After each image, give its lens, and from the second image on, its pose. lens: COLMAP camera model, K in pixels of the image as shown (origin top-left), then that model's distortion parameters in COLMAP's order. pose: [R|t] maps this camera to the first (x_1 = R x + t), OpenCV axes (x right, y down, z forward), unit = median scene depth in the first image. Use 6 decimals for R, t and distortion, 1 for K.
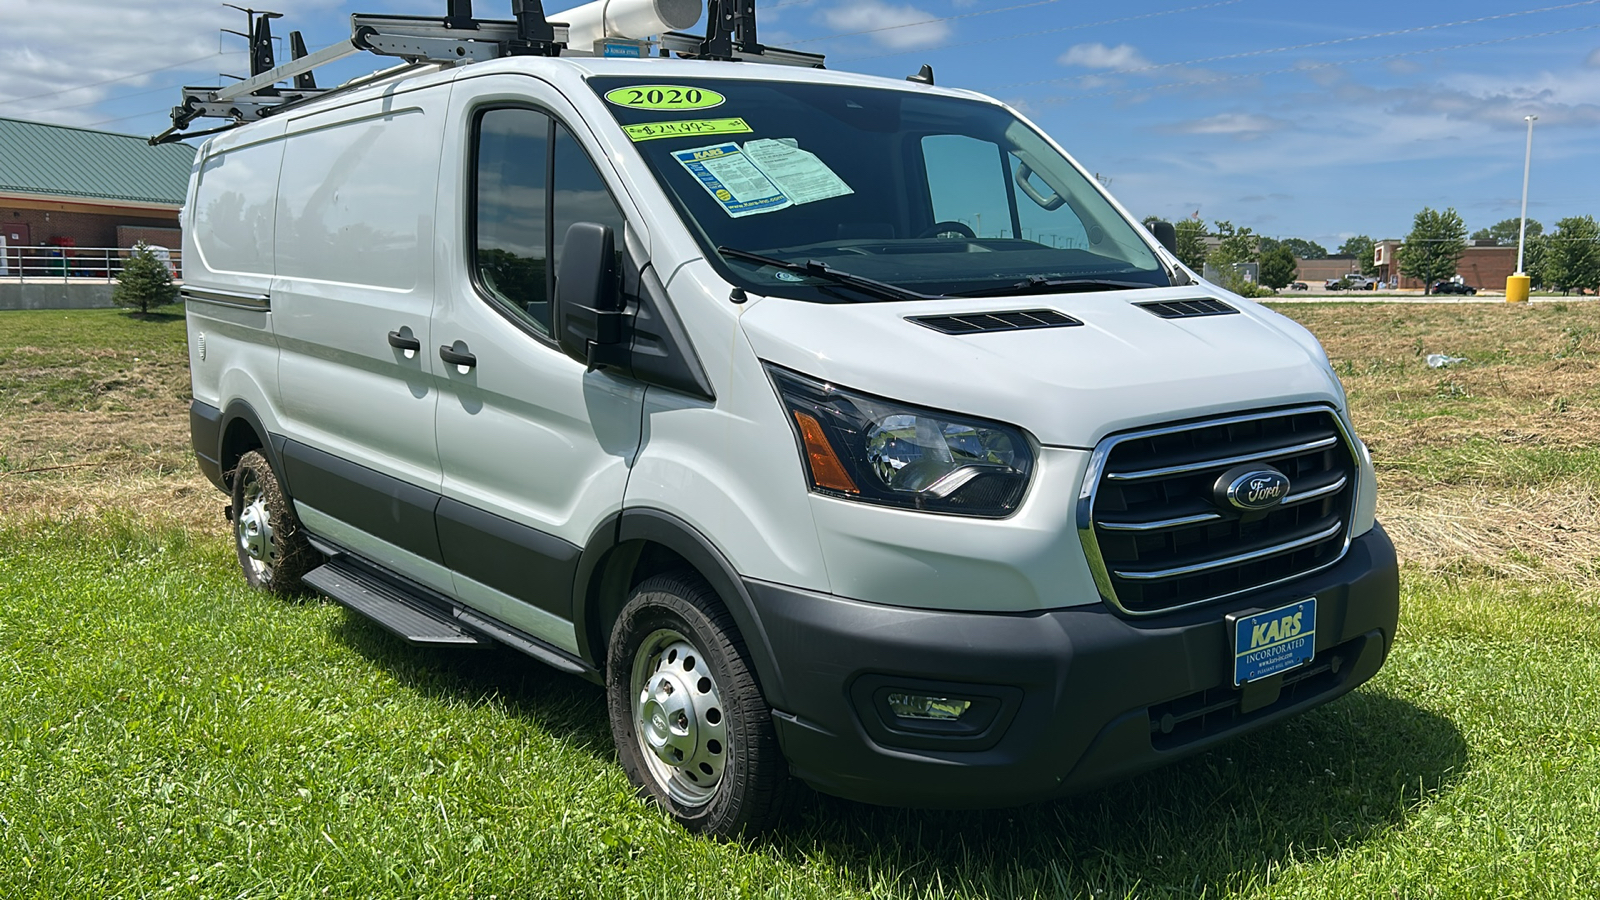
lens RADIAL K [[1389.1, 0, 801.8], [0, 1389.1, 475.6], [0, 0, 1]] dist [0.051480, -0.058047]
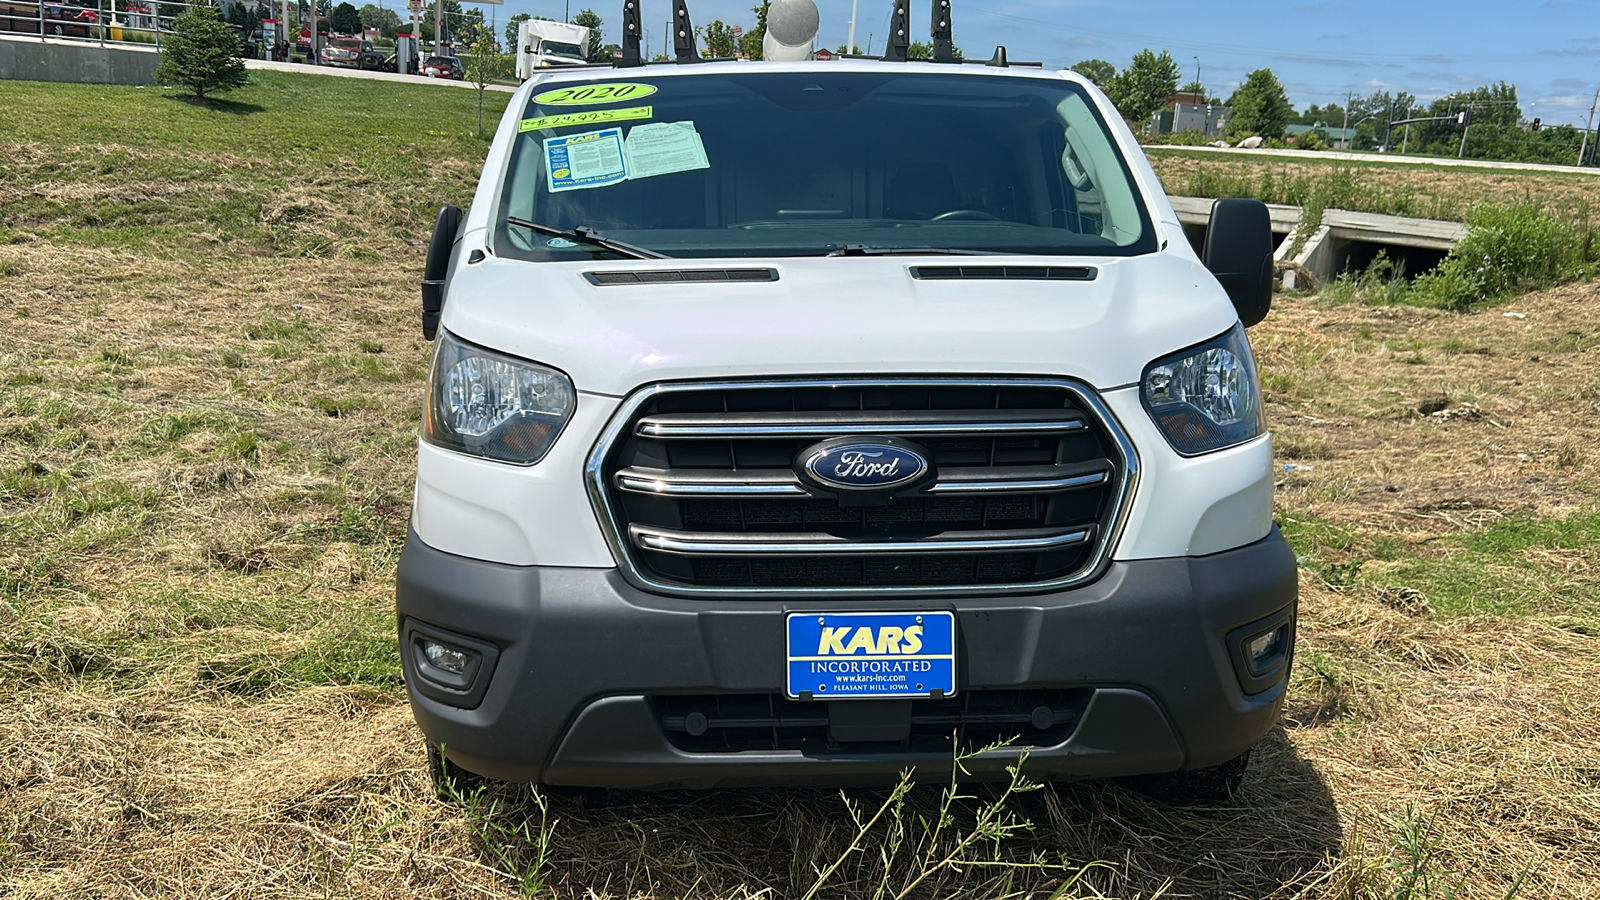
lens RADIAL K [[1389.1, 0, 767.2], [0, 1389.1, 444.8], [0, 0, 1]] dist [0.051480, -0.058047]
pose [[0.808846, 0.041483, -0.586556, 0.672807], [-0.099832, 0.992715, -0.067458, 0.052224], [0.579485, 0.113121, 0.807094, 0.273832]]
